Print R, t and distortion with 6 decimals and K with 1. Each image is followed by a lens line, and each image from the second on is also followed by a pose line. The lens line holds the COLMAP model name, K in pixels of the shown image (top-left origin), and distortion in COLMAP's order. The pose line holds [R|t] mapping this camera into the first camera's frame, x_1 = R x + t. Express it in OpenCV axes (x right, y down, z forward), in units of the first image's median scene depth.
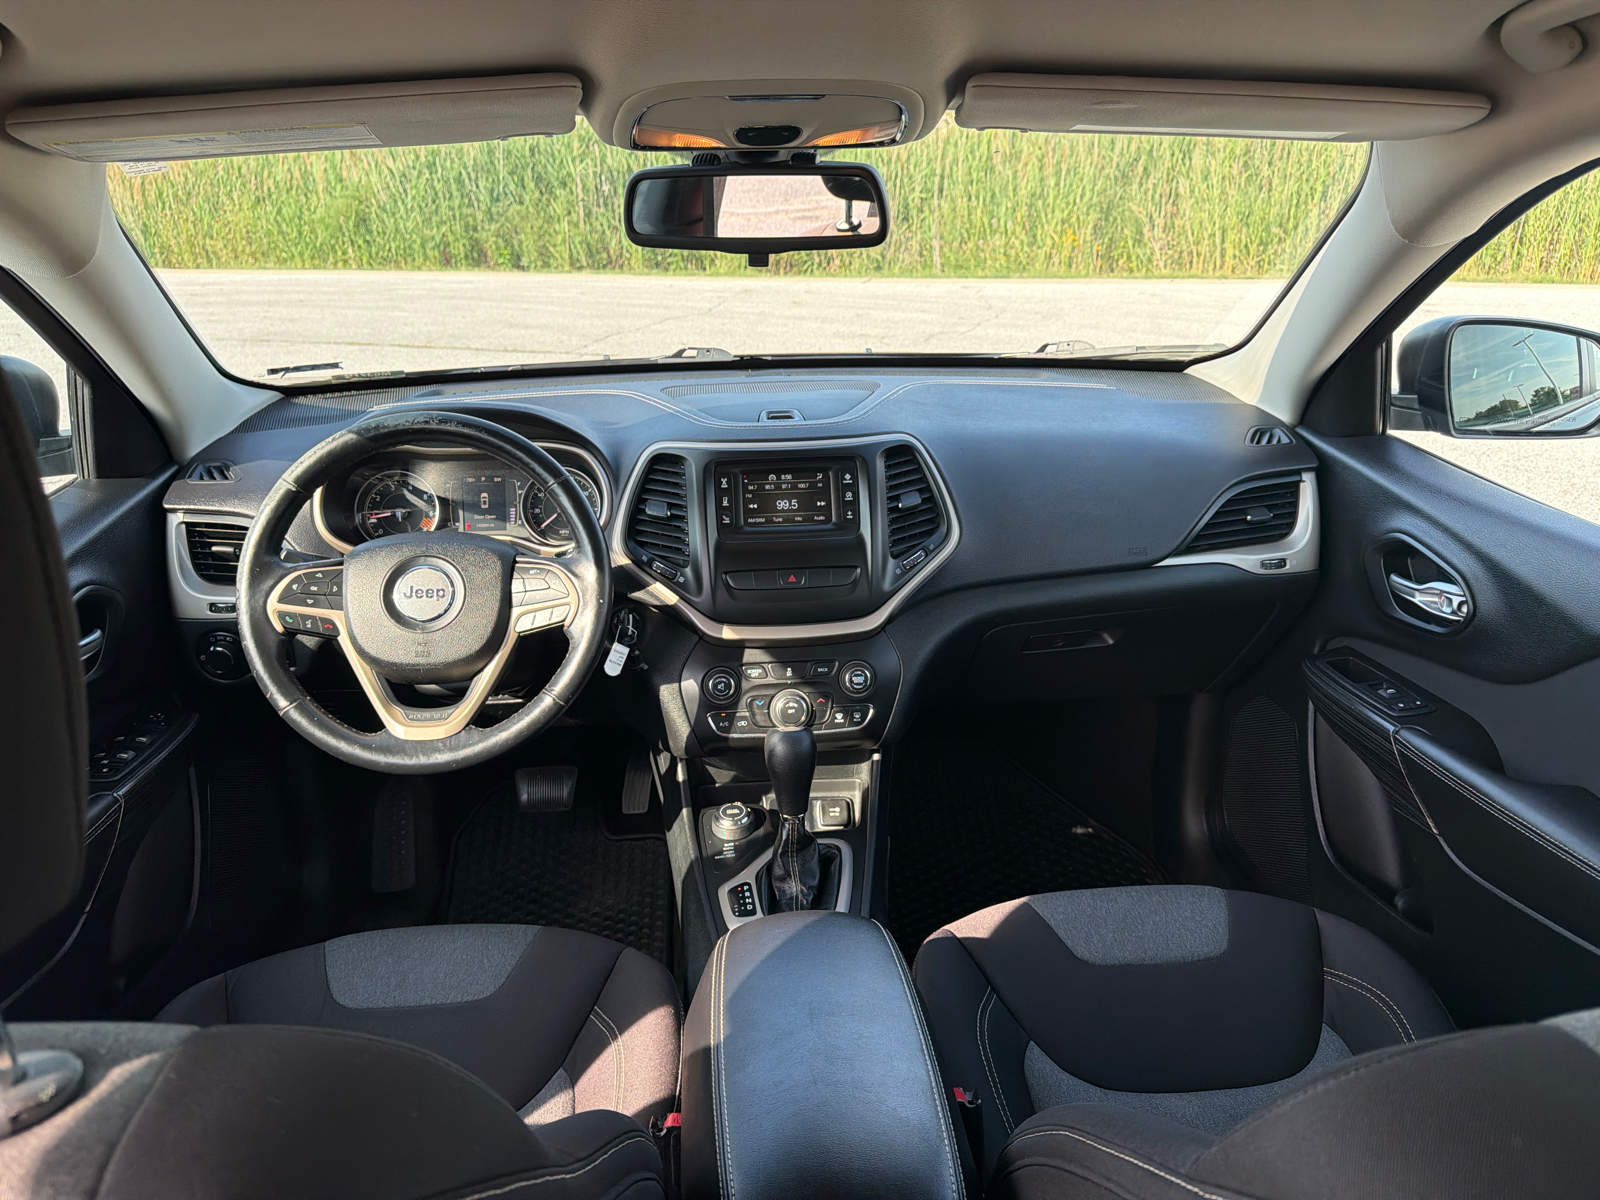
lens RADIAL K [[1157.3, 0, 814.1], [0, 1157.3, 598.4], [0, 0, 1]] dist [0.038266, -0.032679]
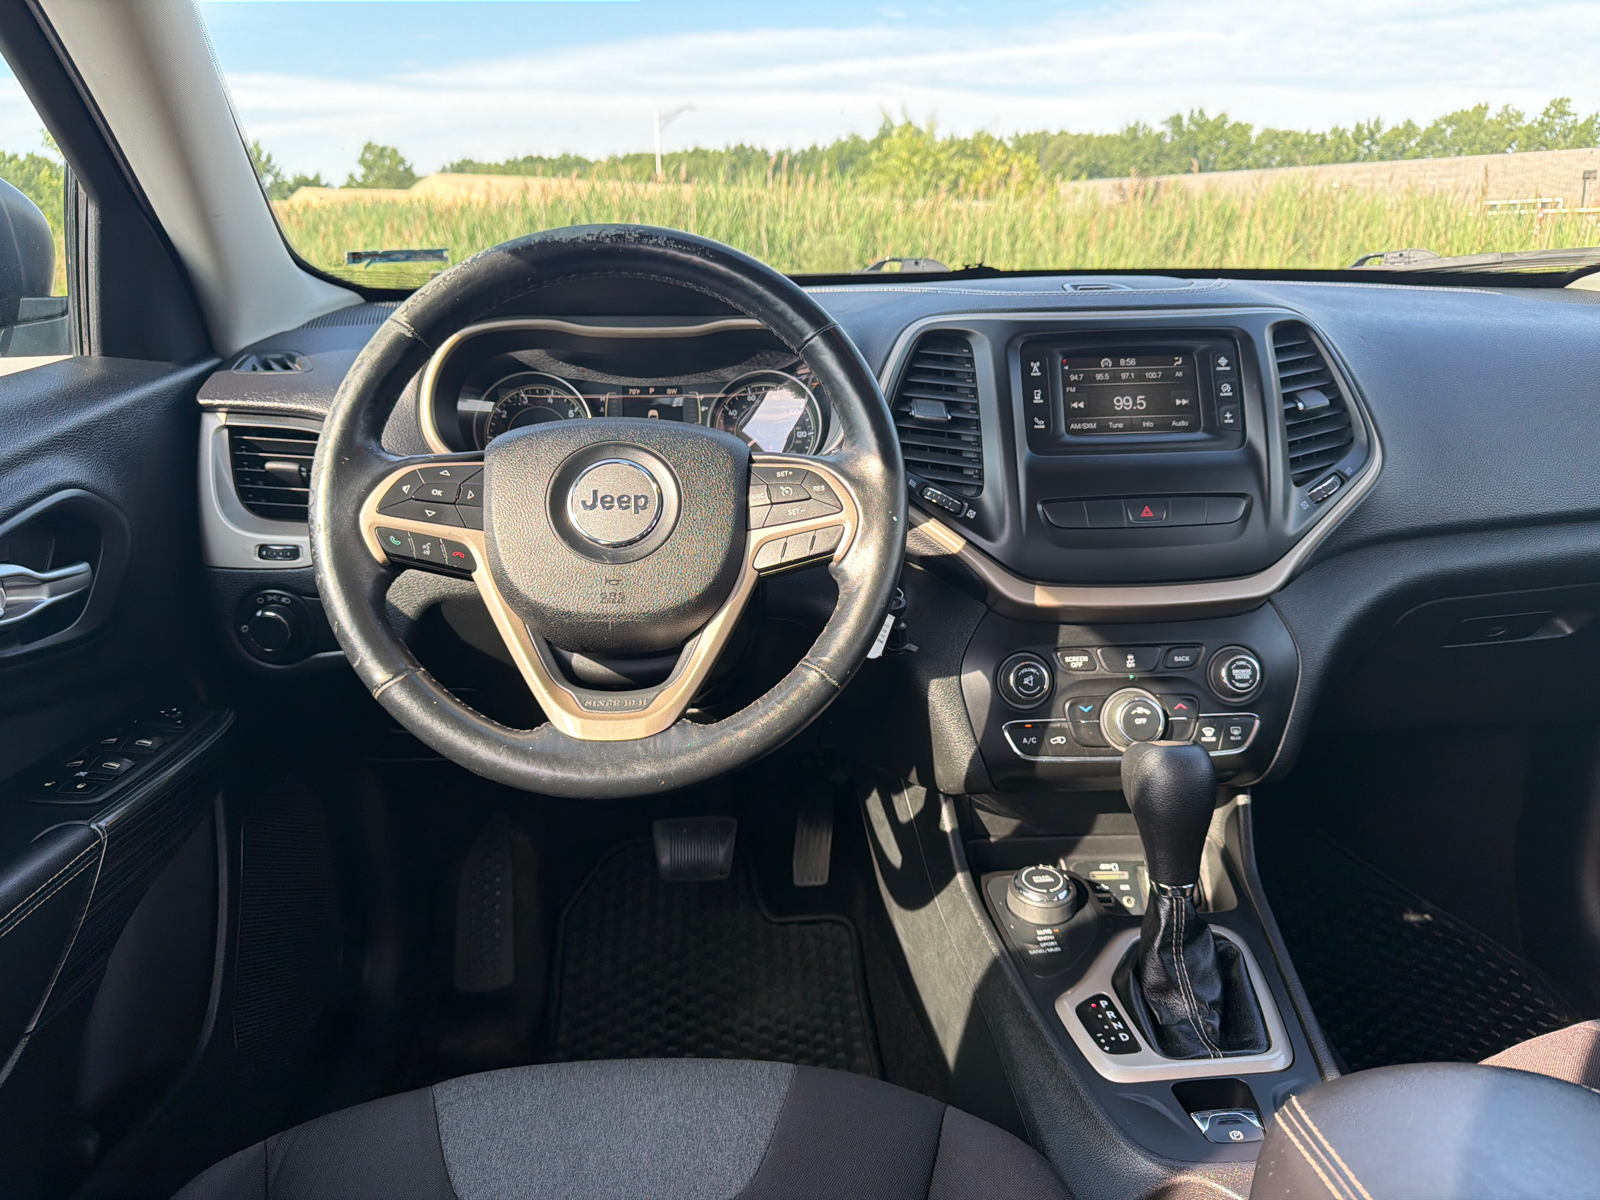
lens RADIAL K [[1157.3, 0, 802.6], [0, 1157.3, 588.2], [0, 0, 1]] dist [0.038266, -0.032679]
pose [[0.999757, 0.006824, -0.020946, -0.195775], [-0.008527, 0.996567, -0.082349, 0.079705], [0.020312, 0.082507, 0.996383, 0.349393]]
